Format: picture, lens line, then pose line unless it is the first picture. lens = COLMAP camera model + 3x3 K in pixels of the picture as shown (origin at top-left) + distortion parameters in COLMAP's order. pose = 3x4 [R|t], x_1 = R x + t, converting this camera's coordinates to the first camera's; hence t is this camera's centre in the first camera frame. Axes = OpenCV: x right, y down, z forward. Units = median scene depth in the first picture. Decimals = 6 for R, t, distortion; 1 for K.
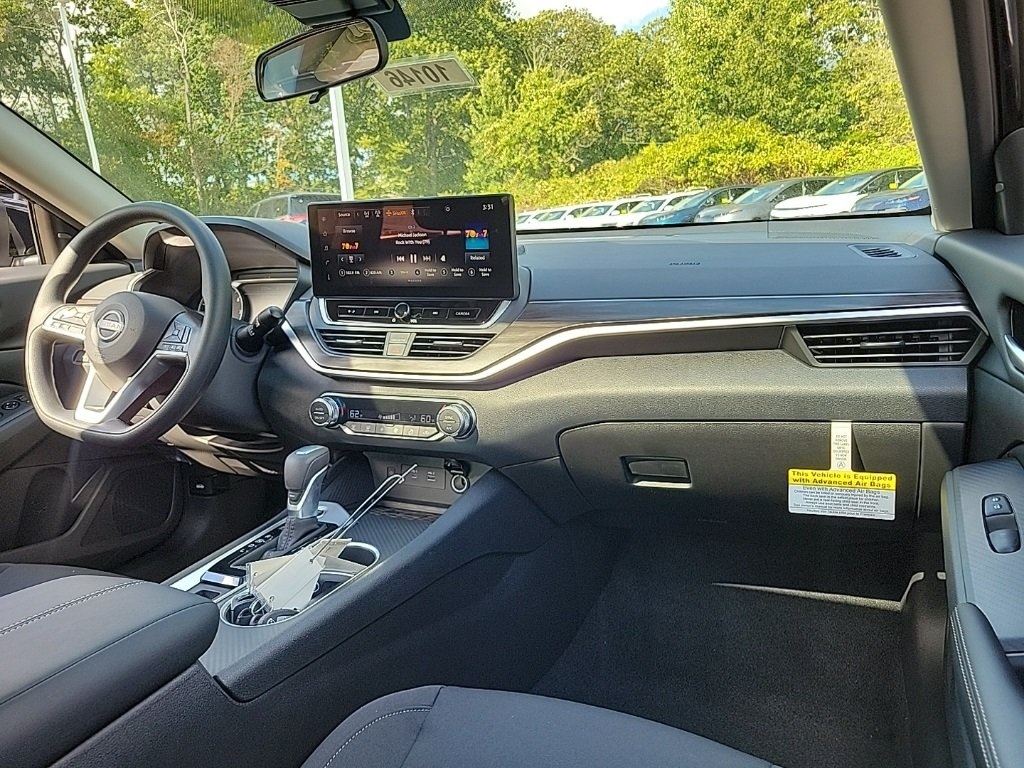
lens RADIAL K [[786.4, 0, 514.2], [0, 786.4, 397.3], [0, 0, 1]] dist [0.036062, -0.013944]
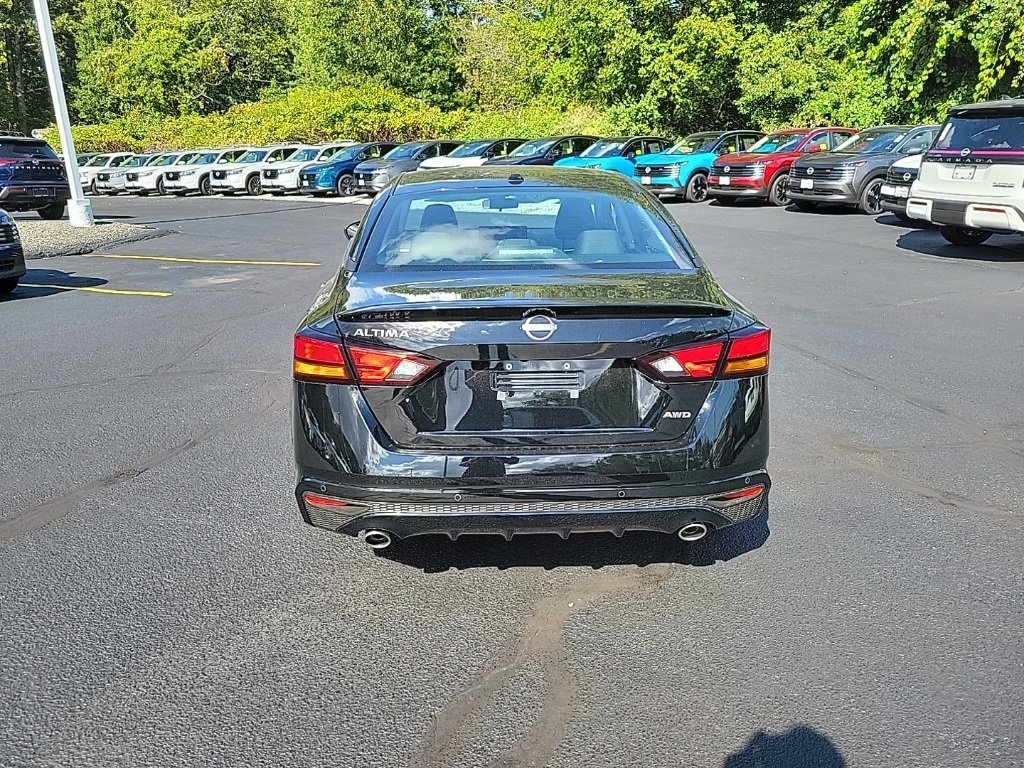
lens RADIAL K [[786.4, 0, 514.2], [0, 786.4, 397.3], [0, 0, 1]] dist [0.036062, -0.013944]
pose [[0.887824, -0.097484, 0.449739, -2.217079], [0.063393, 0.993896, 0.090291, 0.371954], [-0.455795, -0.051653, 0.888585, -3.247108]]
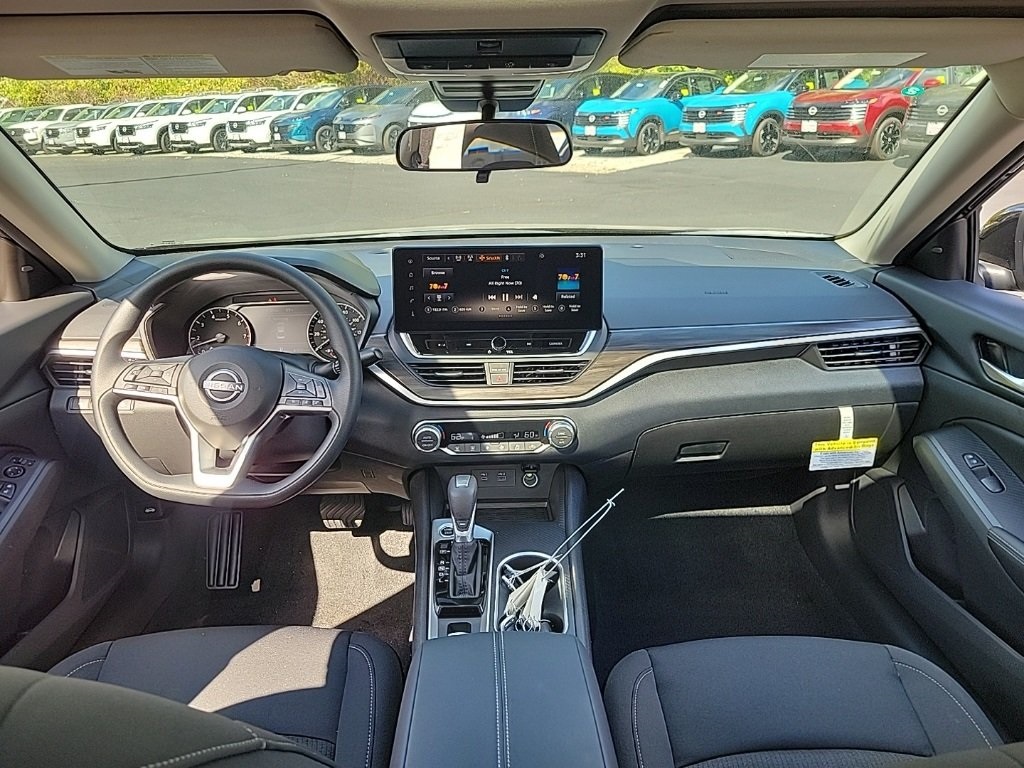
lens RADIAL K [[782.7, 0, 514.1], [0, 782.7, 394.6], [0, 0, 1]] dist [0.028030, -0.012515]
pose [[0.893185, -0.124297, 0.432170, -0.615485], [0.069861, 0.987727, 0.139697, -0.192187], [-0.444229, -0.094583, 0.890906, -0.025057]]
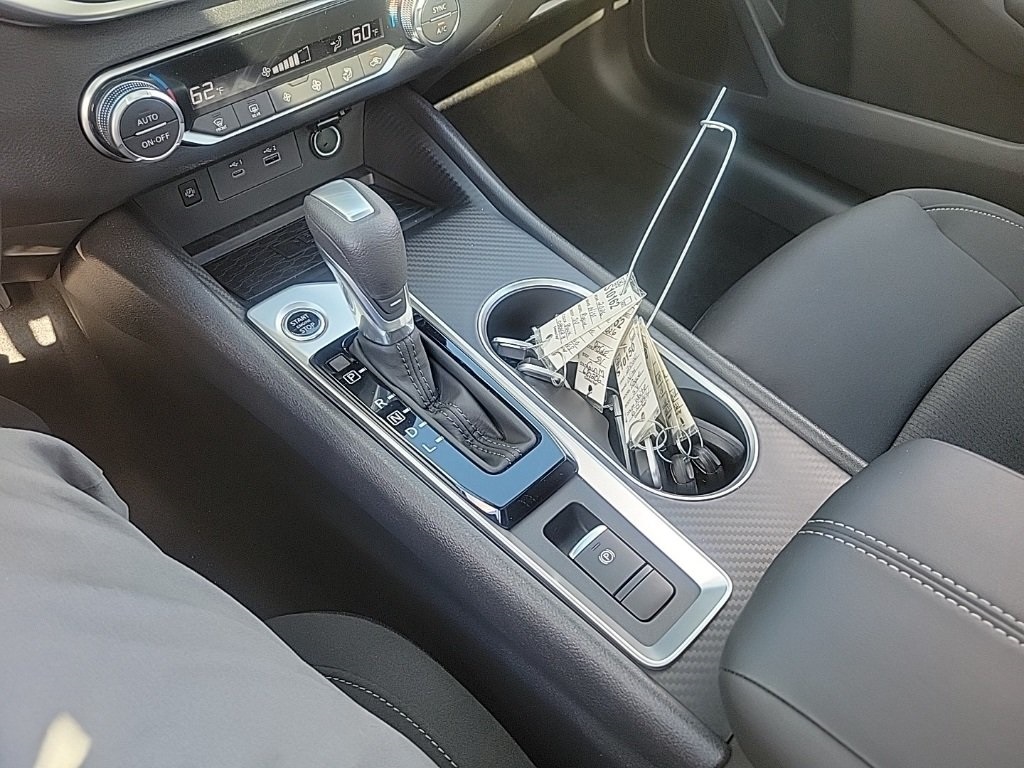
lens RADIAL K [[786.3, 0, 513.4], [0, 786.3, 377.4], [0, 0, 1]] dist [0.025394, -0.005623]
pose [[0.355998, -0.662655, 0.658904, -0.534176], [0.148735, 0.736288, 0.660120, -0.123986], [-0.922574, -0.136999, 0.360677, 0.686809]]
